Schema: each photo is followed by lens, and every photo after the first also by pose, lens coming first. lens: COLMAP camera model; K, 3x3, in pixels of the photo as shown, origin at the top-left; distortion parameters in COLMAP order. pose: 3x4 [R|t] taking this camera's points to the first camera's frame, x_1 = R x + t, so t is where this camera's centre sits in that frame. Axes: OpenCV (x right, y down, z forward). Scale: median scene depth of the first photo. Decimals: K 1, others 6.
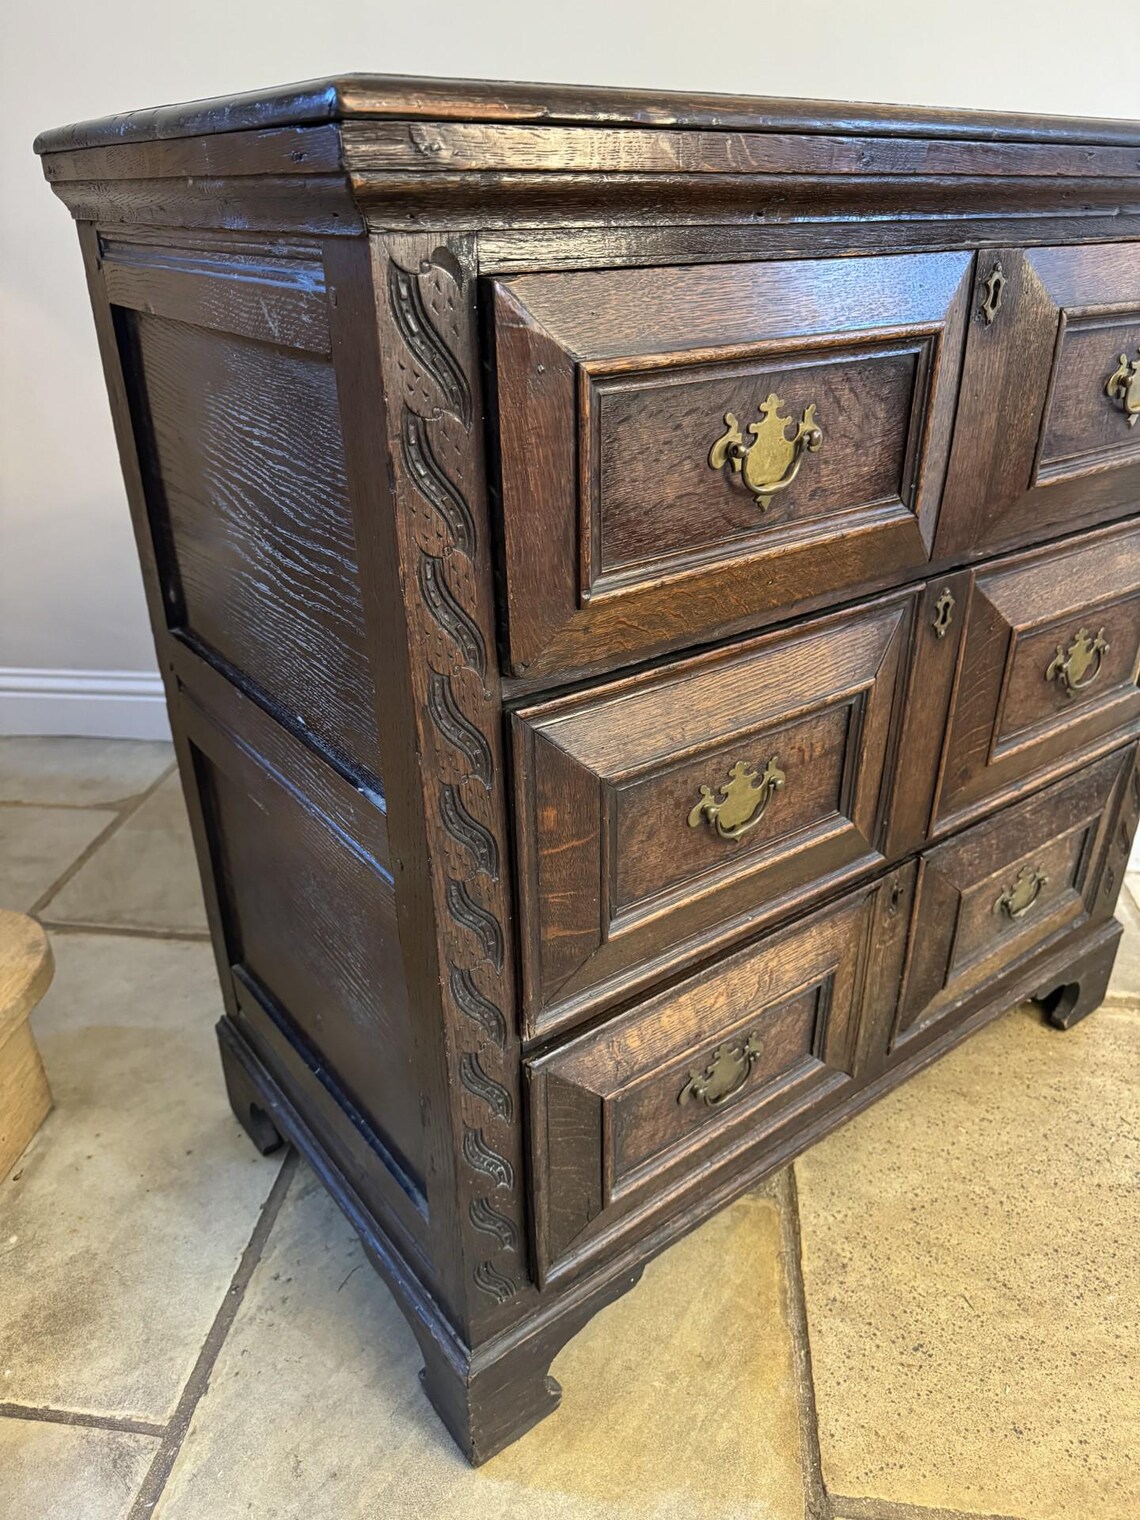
lens RADIAL K [[1081.5, 0, 565.5], [0, 1081.5, 763.6], [0, 0, 1]] dist [0.023855, -0.030514]
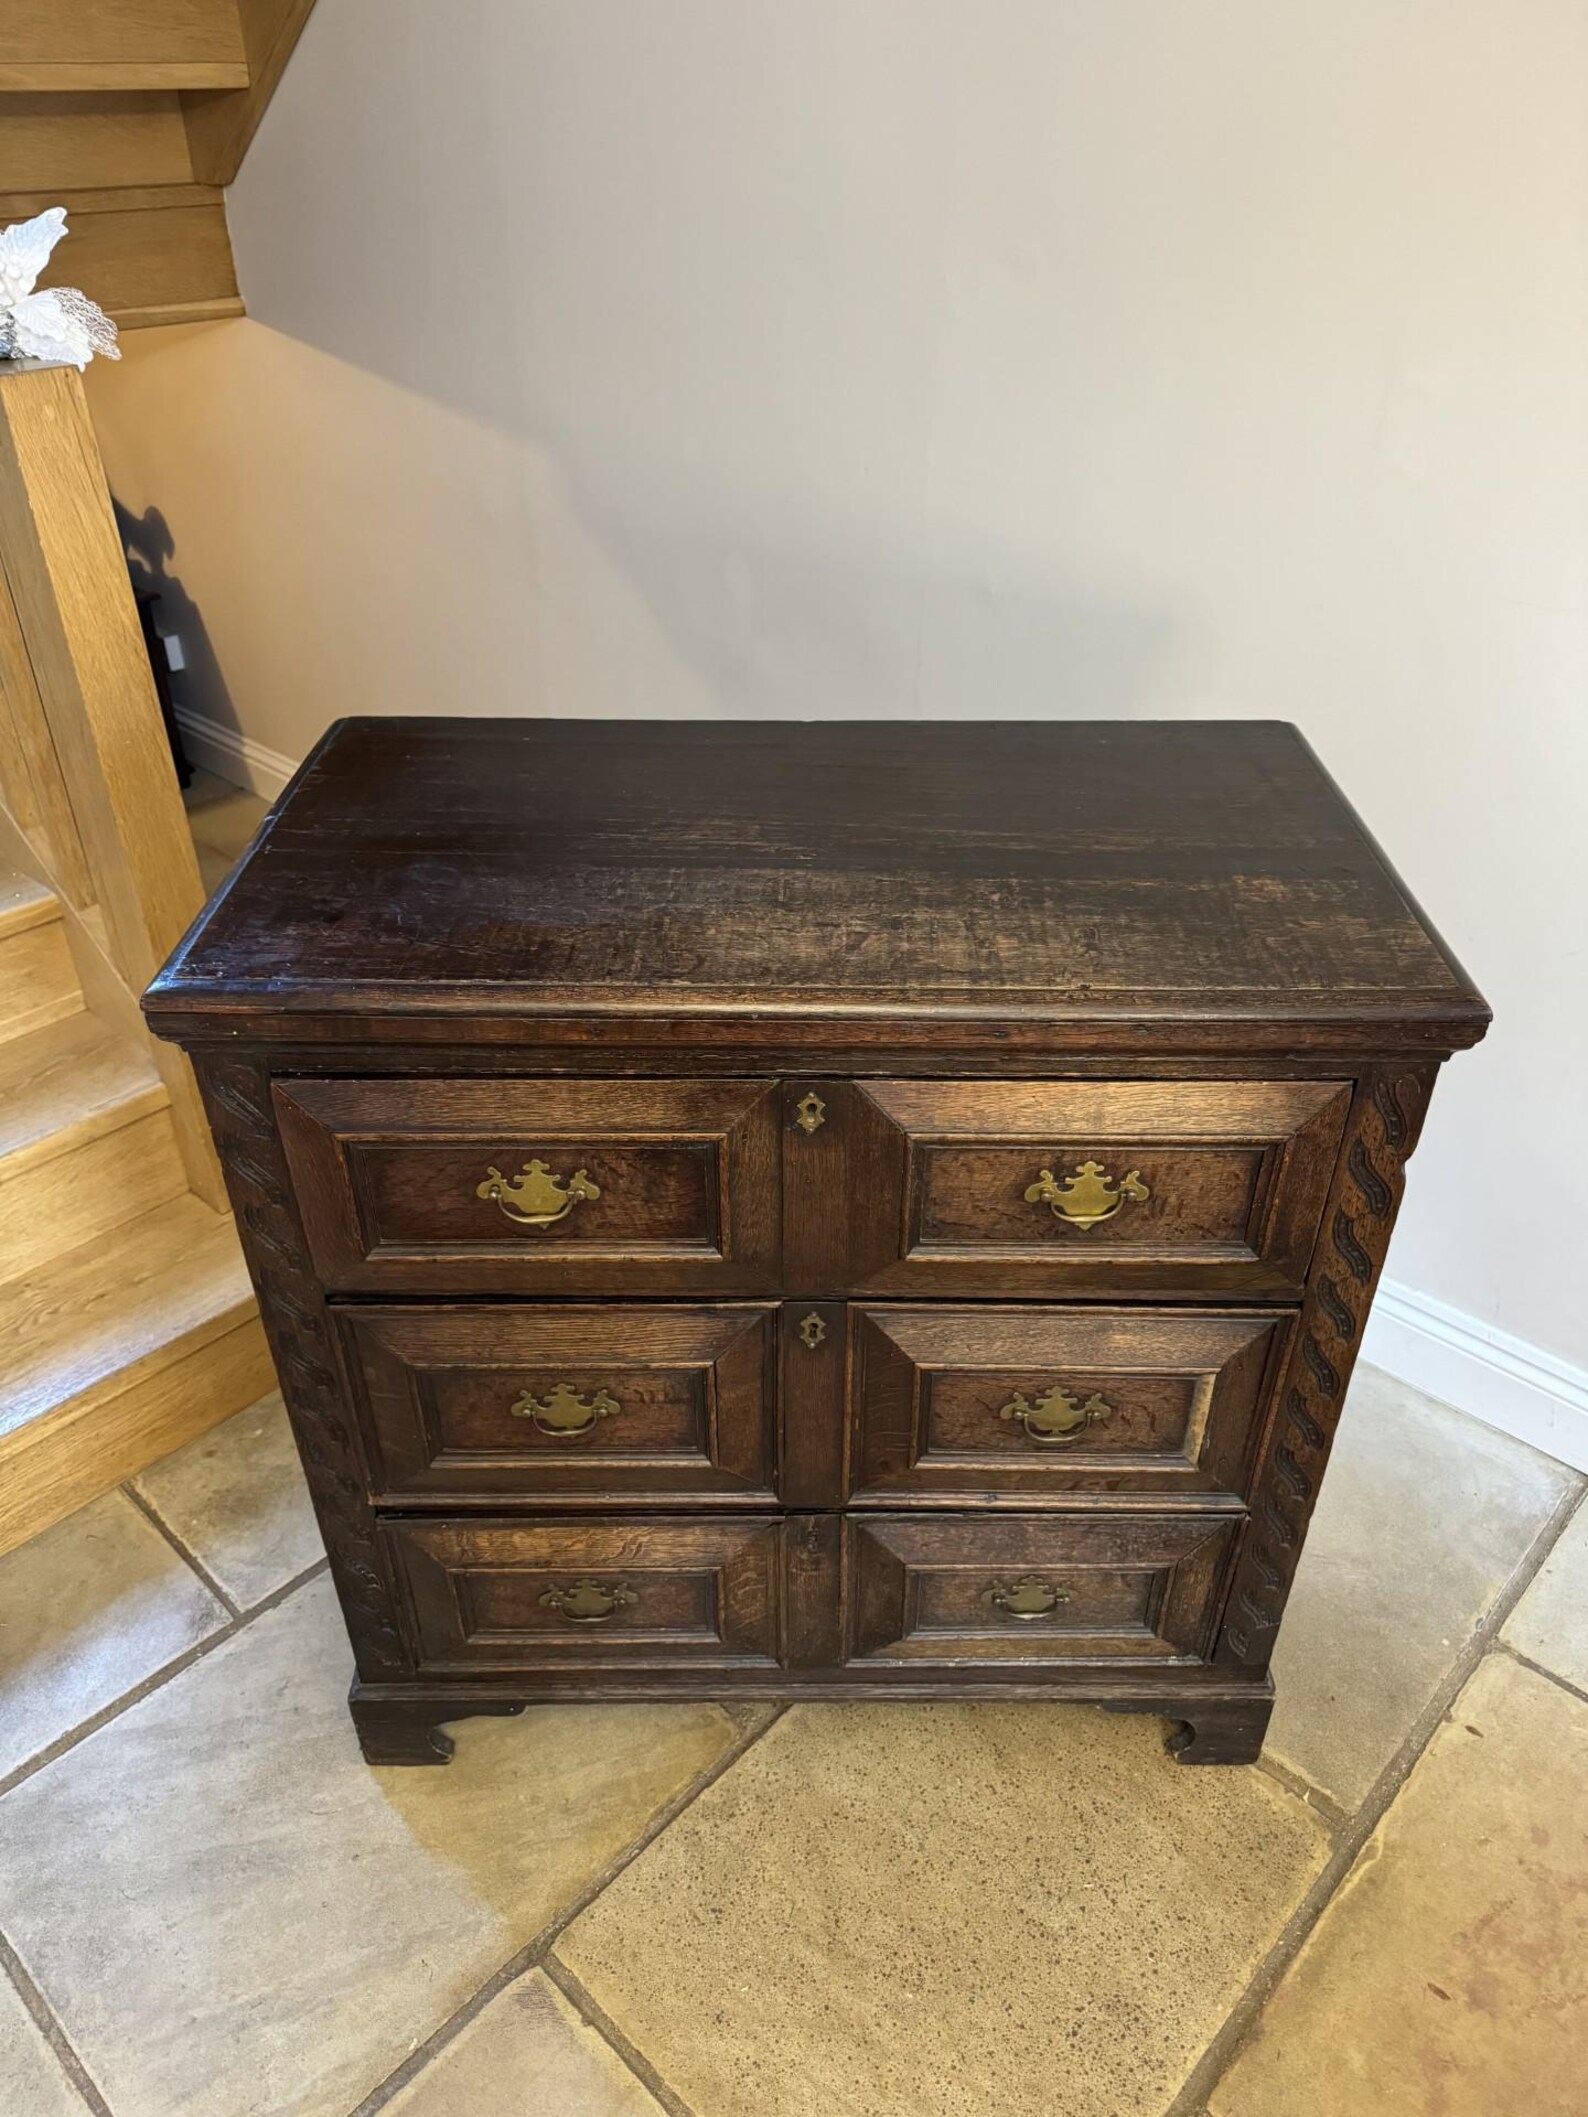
lens RADIAL K [[1506.3, 0, 784.5], [0, 1506.3, 1063.4], [0, 0, 1]] dist [0.023855, -0.030514]
pose [[0.801833, 0.343677, -0.488825, 0.909531], [-0.285944, 0.938991, 0.191132, -0.628077], [0.524690, -0.013480, 0.851187, -0.272117]]
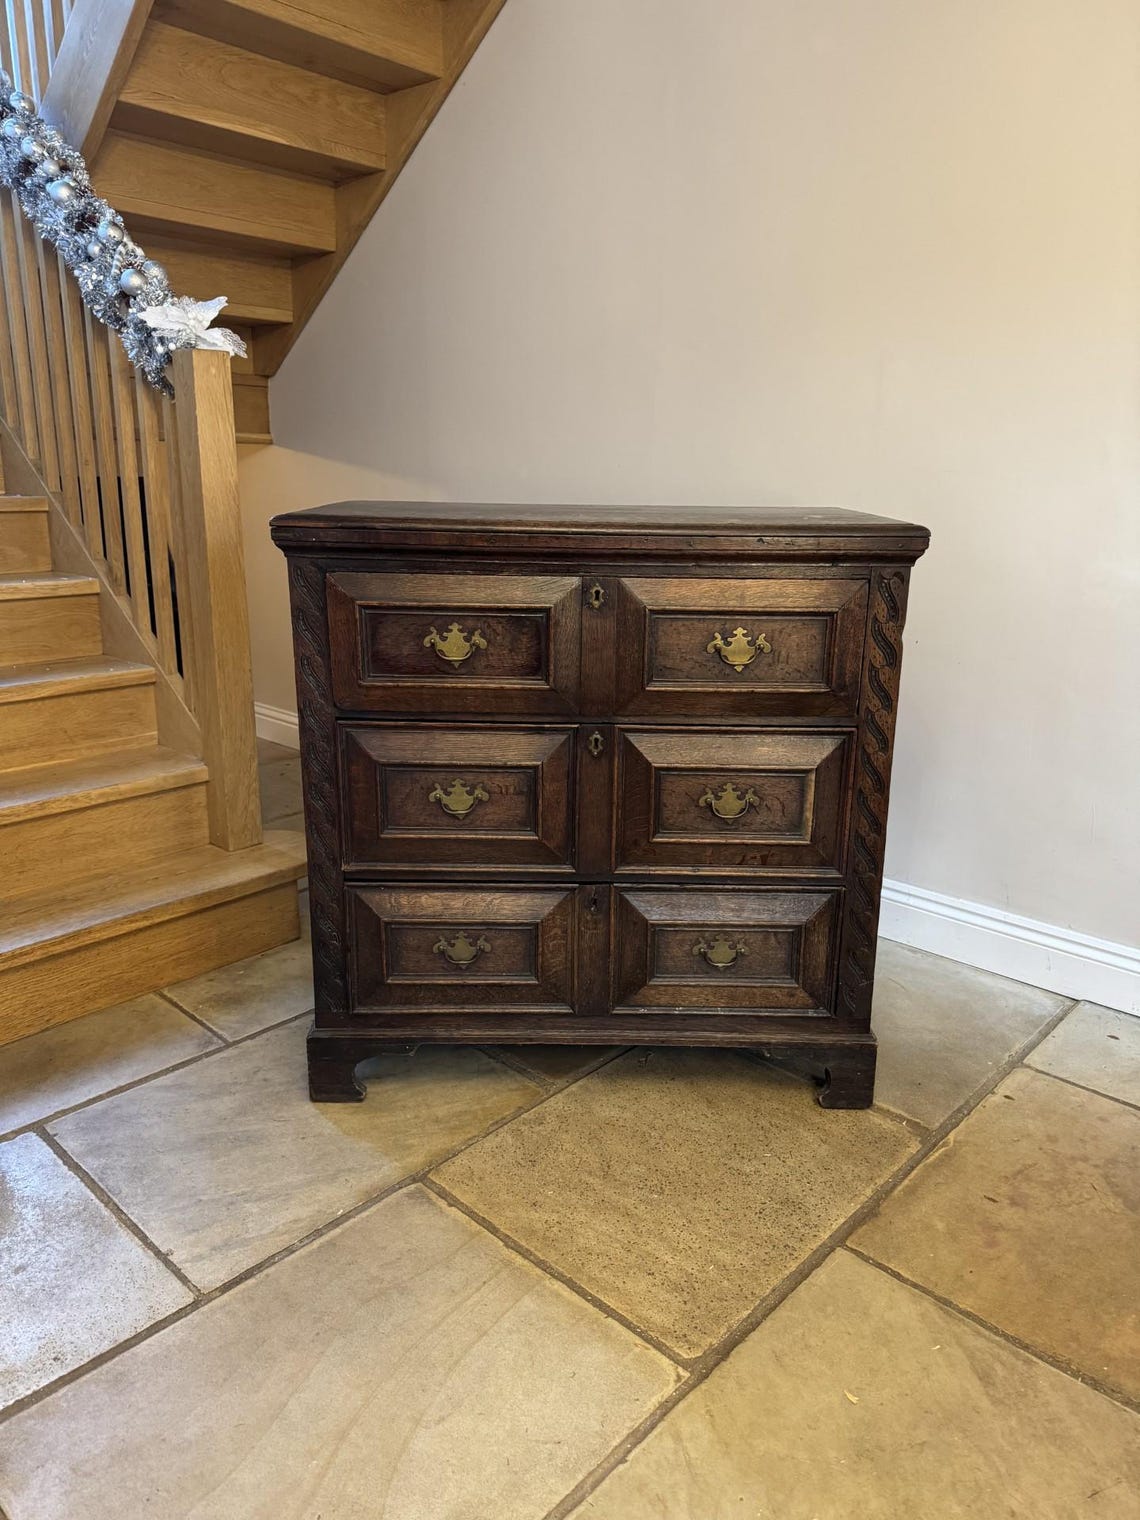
lens RADIAL K [[1081.5, 0, 567.0], [0, 1081.5, 745.2], [0, 0, 1]] dist [0.023855, -0.030514]
pose [[0.804279, 0.174801, -0.567961, 1.349179], [-0.295883, 0.946658, -0.127641, 0.126383], [0.515353, 0.270709, 0.813098, -0.604771]]
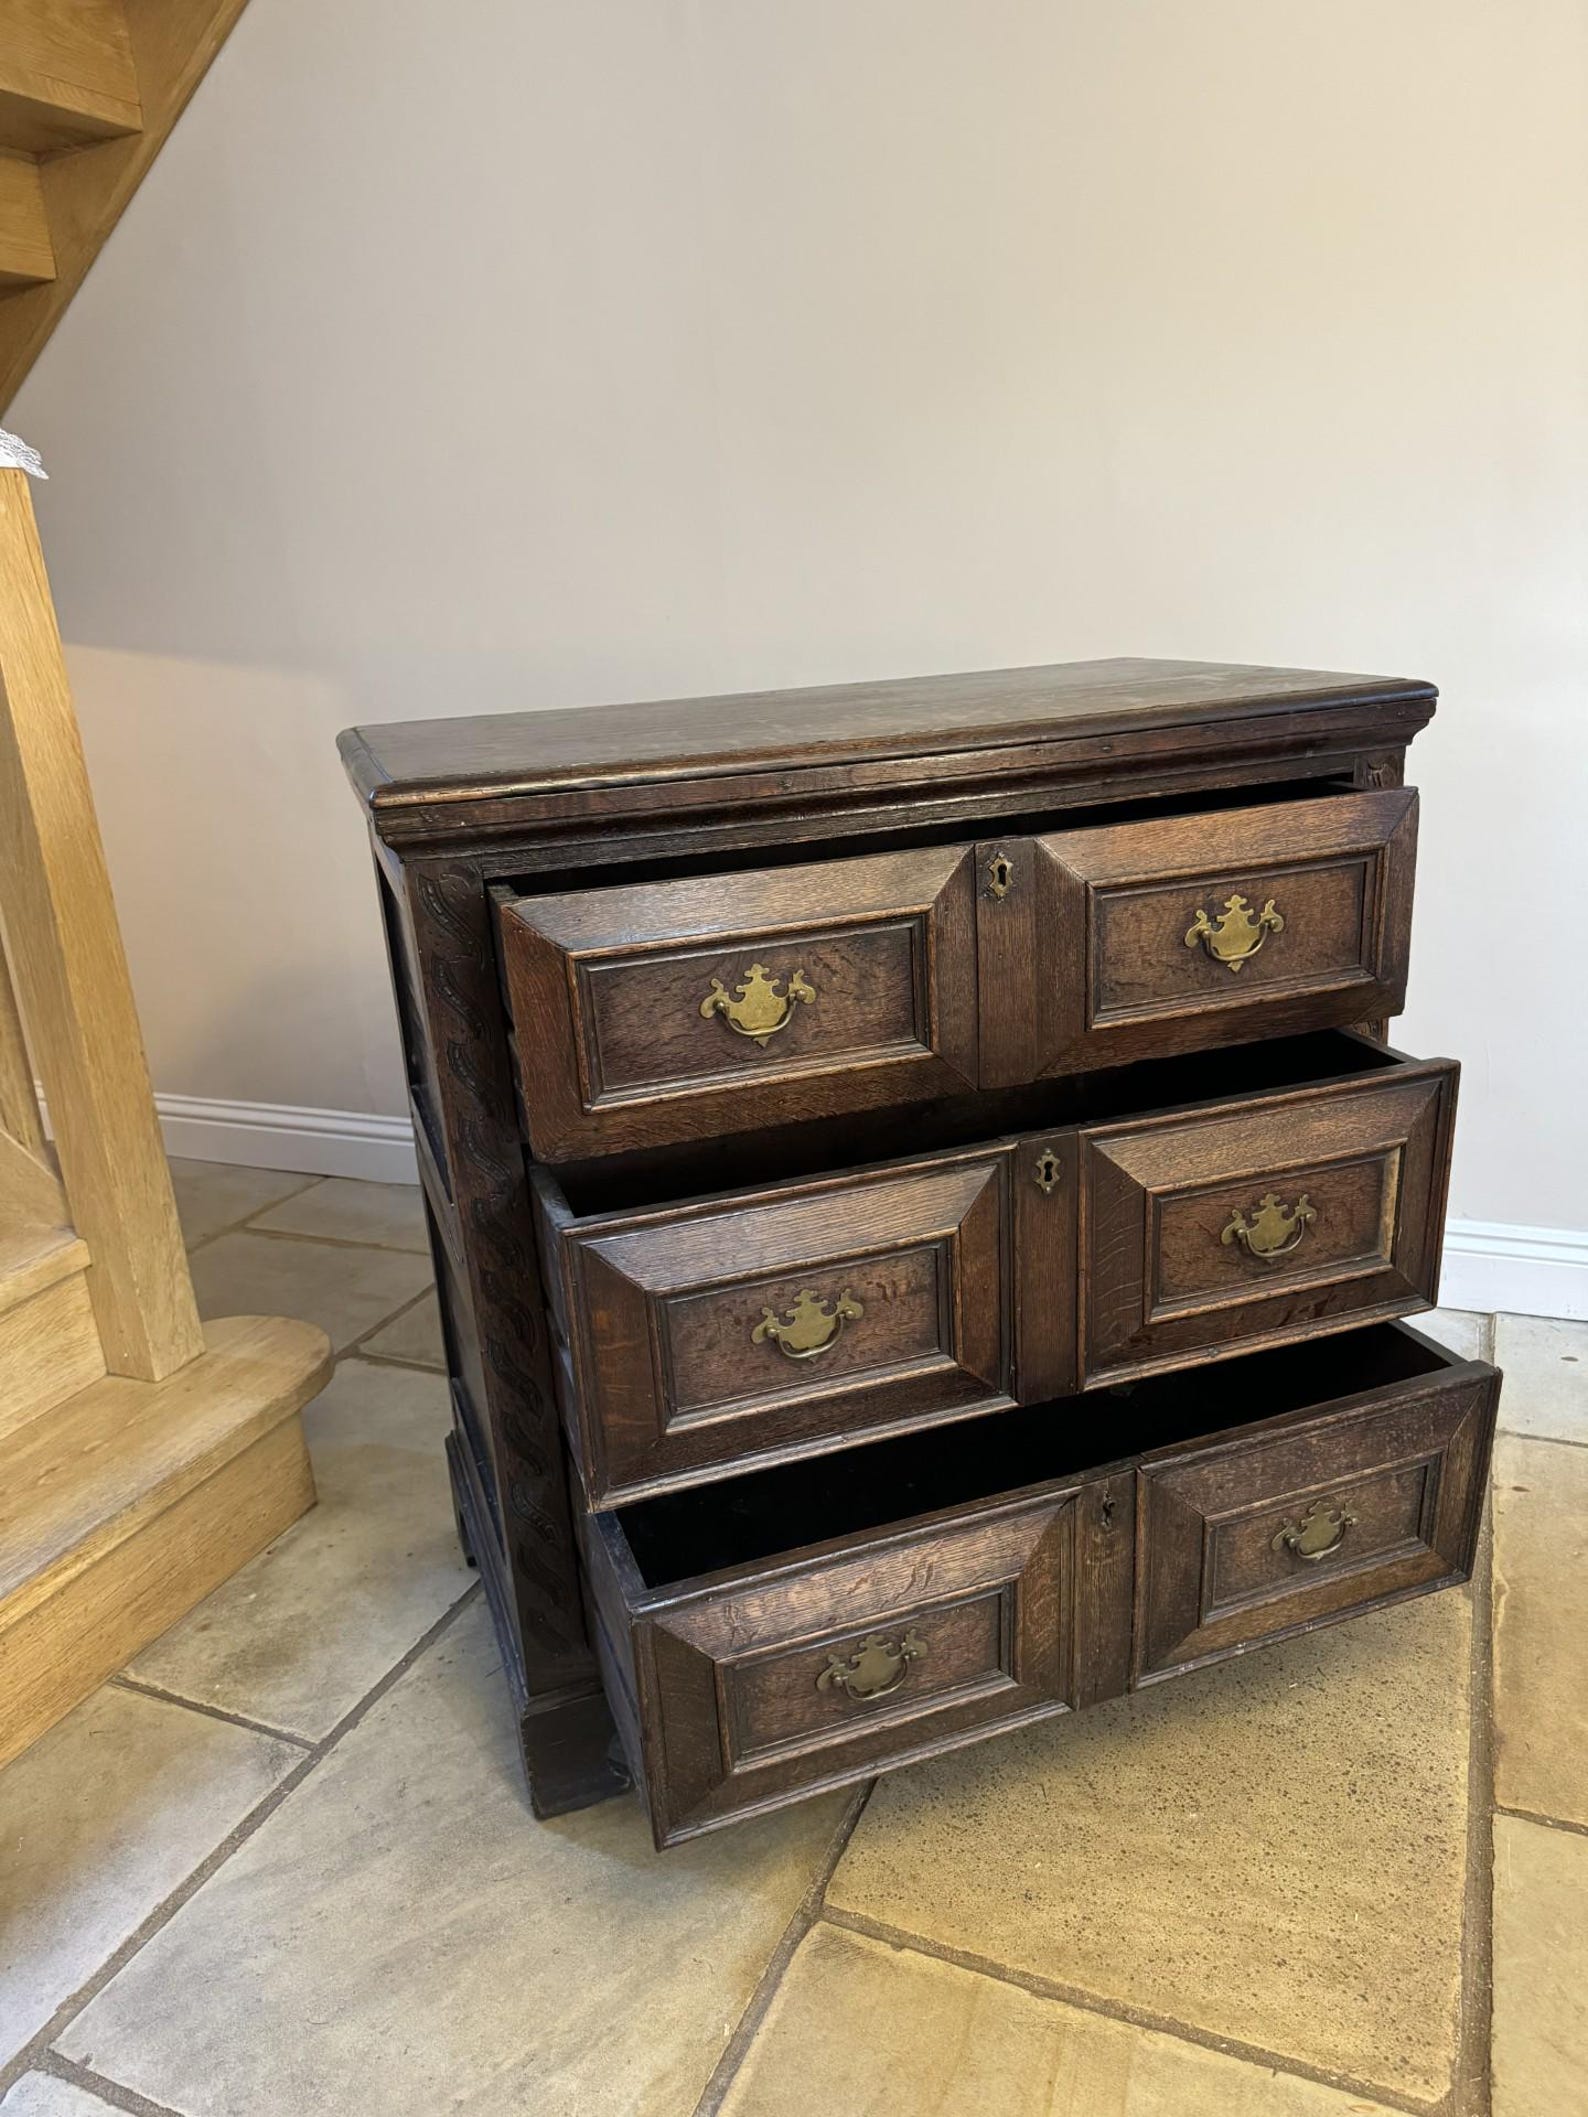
lens RADIAL K [[1506.3, 0, 793.9], [0, 1506.3, 1054.5], [0, 0, 1]] dist [0.023855, -0.030514]
pose [[0.954014, 0.044970, -0.296369, 0.607285], [-0.090965, 0.985493, -0.143282, 0.055100], [0.285626, 0.163652, 0.944265, -0.559765]]
